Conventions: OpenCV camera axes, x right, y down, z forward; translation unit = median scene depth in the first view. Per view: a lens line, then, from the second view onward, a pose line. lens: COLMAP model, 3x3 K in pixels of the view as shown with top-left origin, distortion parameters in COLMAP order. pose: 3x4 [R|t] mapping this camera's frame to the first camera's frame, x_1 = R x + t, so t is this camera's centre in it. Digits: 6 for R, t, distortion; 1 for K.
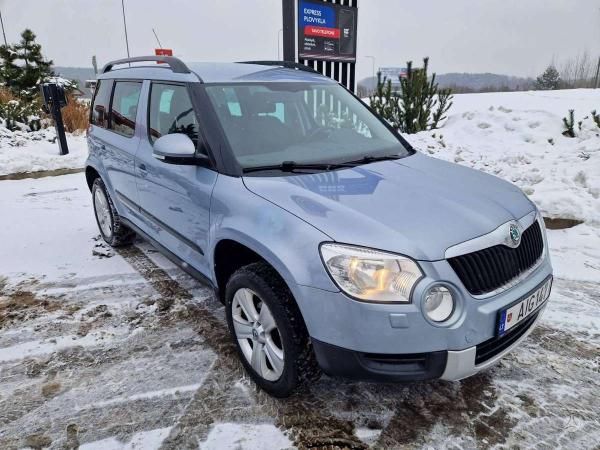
lens RADIAL K [[418.6, 0, 301.8], [0, 418.6, 223.5], [0, 0, 1]] dist [0.049548, -0.047365]
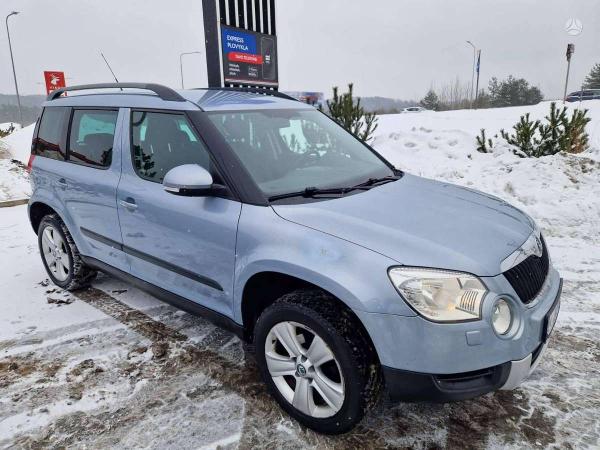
lens RADIAL K [[418.6, 0, 296.7], [0, 418.6, 211.9], [0, 0, 1]] dist [0.049548, -0.047365]
pose [[0.976309, -0.060199, 0.207840, -0.255532], [0.075453, 0.994945, -0.066259, -0.025283], [-0.202800, 0.080371, 0.975916, 0.037528]]
